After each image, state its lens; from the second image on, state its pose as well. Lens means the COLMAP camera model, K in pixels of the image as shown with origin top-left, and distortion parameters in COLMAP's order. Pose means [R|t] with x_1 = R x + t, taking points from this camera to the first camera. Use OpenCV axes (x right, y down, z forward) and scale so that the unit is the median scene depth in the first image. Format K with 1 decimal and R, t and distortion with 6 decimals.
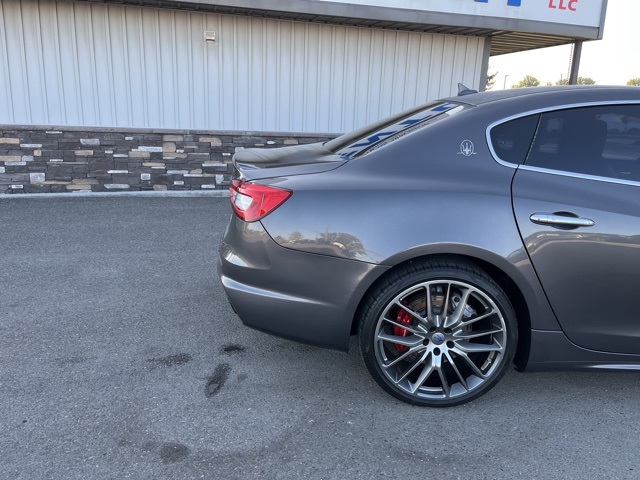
lens RADIAL K [[483.0, 0, 315.8], [0, 483.0, 235.2], [0, 0, 1]] dist [0.075257, -0.102849]
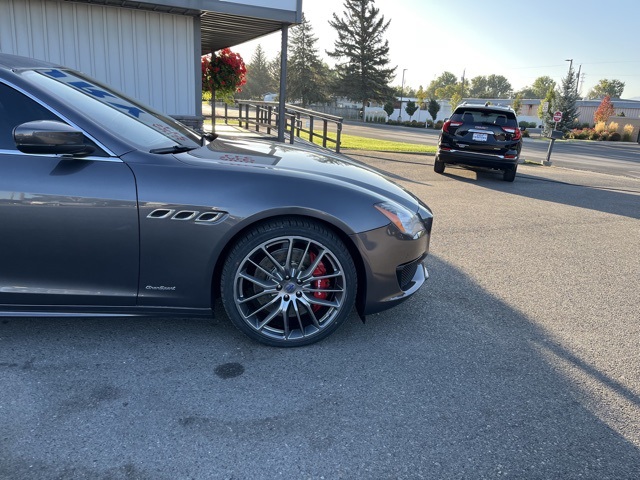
lens RADIAL K [[483.0, 0, 318.0], [0, 483.0, 237.7], [0, 0, 1]] dist [0.075257, -0.102849]
pose [[0.990134, -0.014225, 0.139400, 0.534931], [0.011011, 0.999656, 0.023798, 0.034515], [-0.139690, -0.022028, 0.989950, -0.052057]]
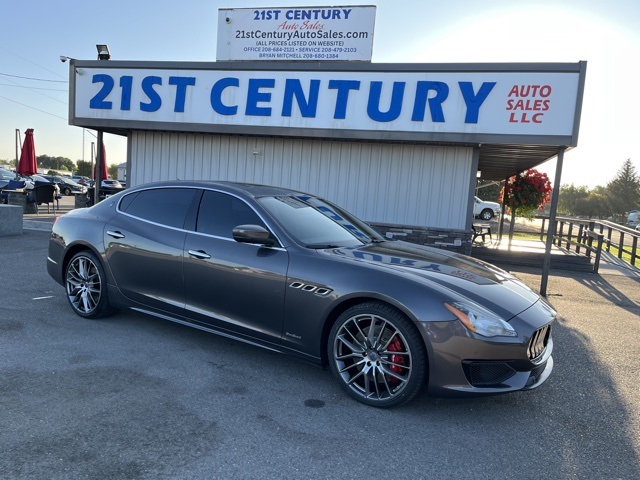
lens RADIAL K [[483.0, 0, 315.4], [0, 483.0, 242.4], [0, 0, 1]] dist [0.075257, -0.102849]
pose [[0.851694, 0.080401, -0.517836, 0.761448], [-0.174618, 0.975229, -0.135781, 0.046972], [0.494091, 0.206068, 0.844636, -0.141789]]
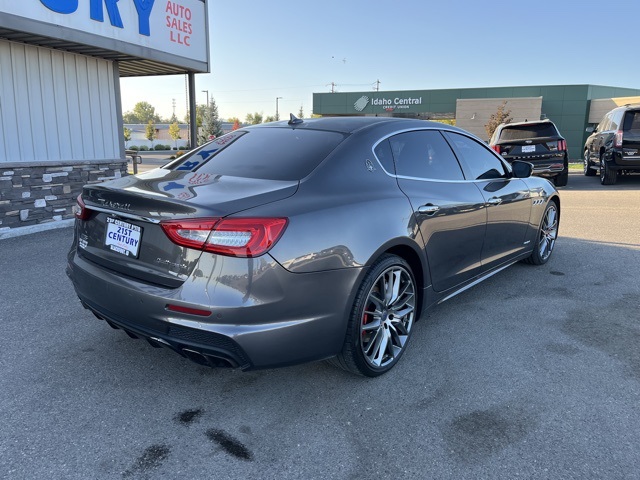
lens RADIAL K [[483.0, 0, 316.6], [0, 483.0, 235.9], [0, 0, 1]] dist [0.075257, -0.102849]
pose [[0.624877, -0.175406, 0.760764, -0.255929], [0.204544, 0.977179, 0.057295, -0.032055], [-0.753453, 0.119808, 0.646495, 0.097277]]
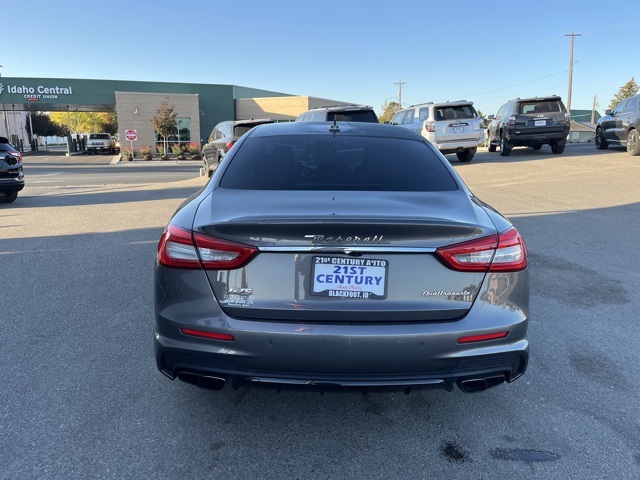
lens RADIAL K [[483.0, 0, 317.0], [0, 483.0, 239.2], [0, 0, 1]] dist [0.075257, -0.102849]
pose [[-0.029127, -0.238188, 0.970782, -0.349369], [0.247659, 0.939193, 0.237868, -0.137656], [-0.968409, 0.247351, 0.031634, 0.449772]]
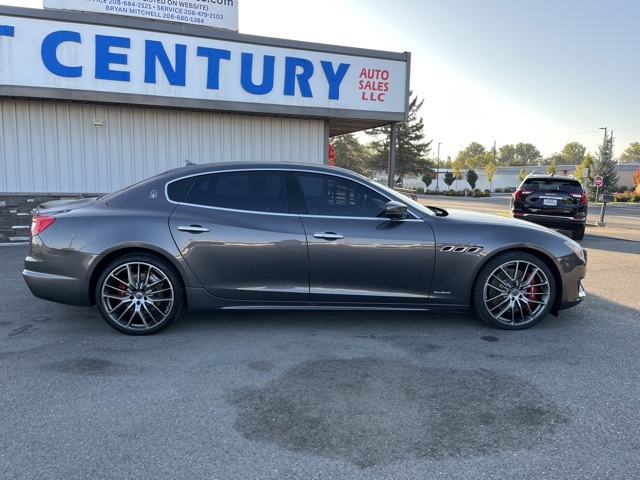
lens RADIAL K [[483.0, 0, 317.2], [0, 483.0, 242.6], [0, 0, 1]] dist [0.075257, -0.102849]
pose [[0.996780, -0.027168, 0.075447, 0.260426], [0.035711, 0.992804, -0.114300, 0.081399], [-0.071799, 0.116626, 0.990577, -0.297666]]
